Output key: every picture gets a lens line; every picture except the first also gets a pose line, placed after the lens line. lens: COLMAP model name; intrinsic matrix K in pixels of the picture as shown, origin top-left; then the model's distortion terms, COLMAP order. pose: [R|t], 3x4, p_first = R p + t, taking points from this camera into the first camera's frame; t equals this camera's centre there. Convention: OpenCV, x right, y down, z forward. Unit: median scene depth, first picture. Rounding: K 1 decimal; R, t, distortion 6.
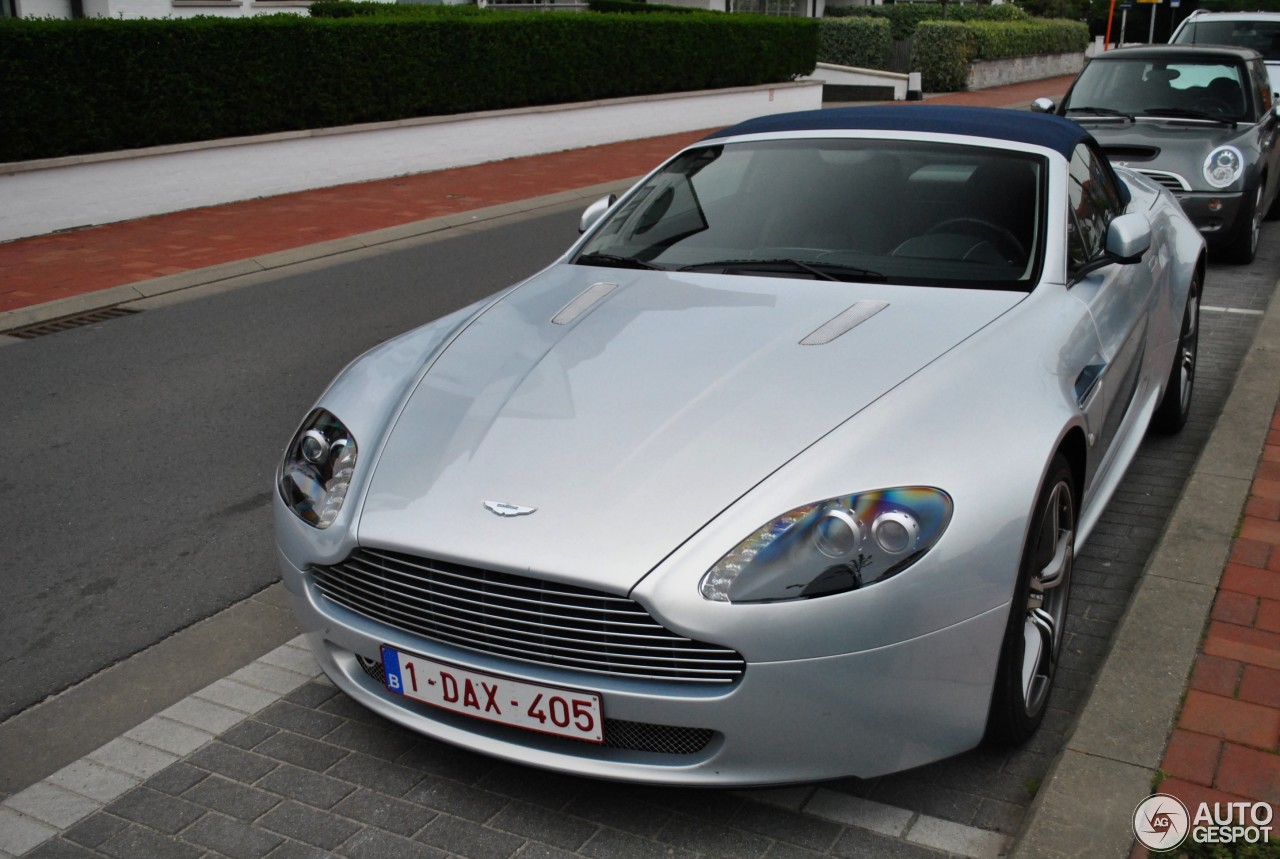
lens RADIAL K [[1286.8, 0, 640.0], [0, 1286.8, 429.5], [0, 0, 1]] dist [-0.059658, 0.018855]
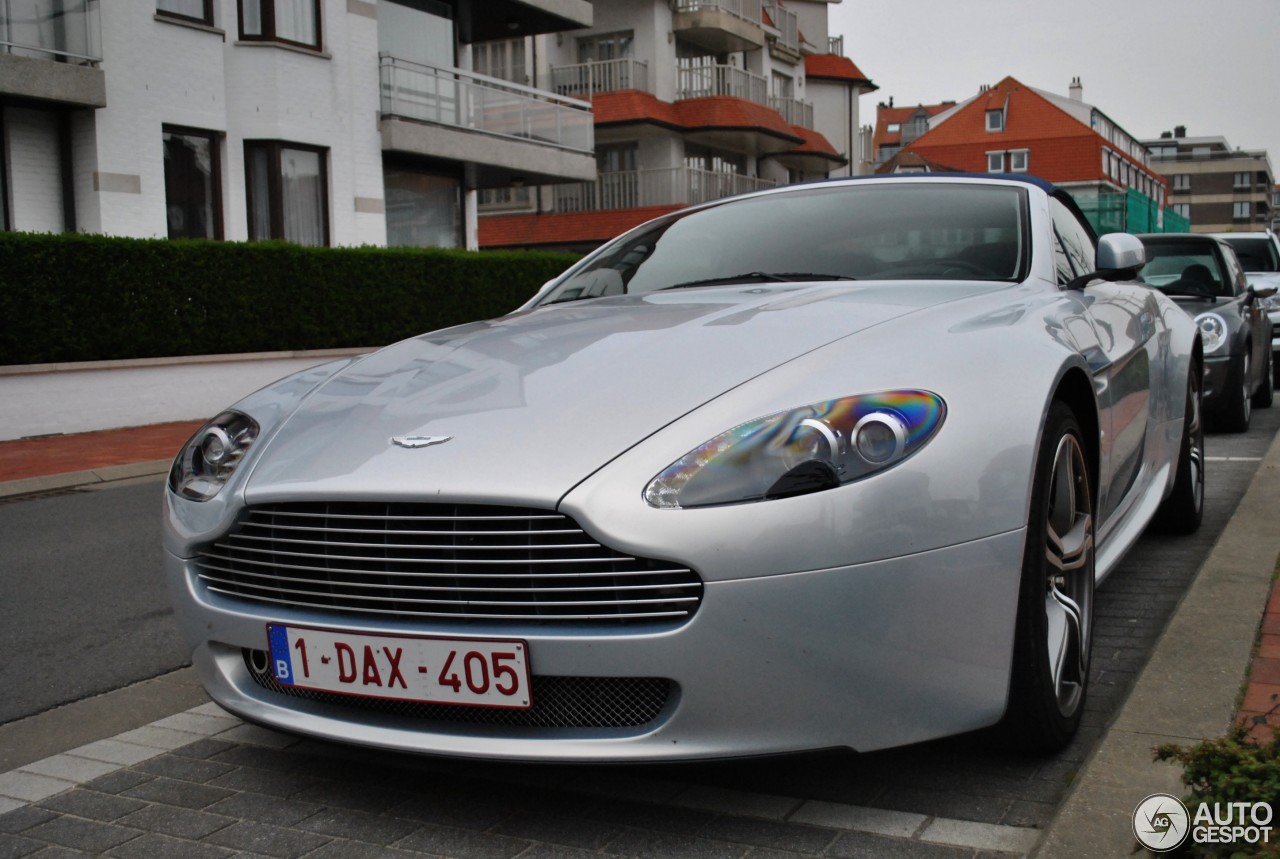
lens RADIAL K [[1286.8, 0, 640.0], [0, 1286.8, 429.5], [0, 0, 1]] dist [-0.059658, 0.018855]
pose [[0.999698, -0.023688, 0.006550, 0.031774], [0.024532, 0.977912, -0.207572, 0.202062], [-0.001488, 0.207670, 0.978198, 0.152902]]
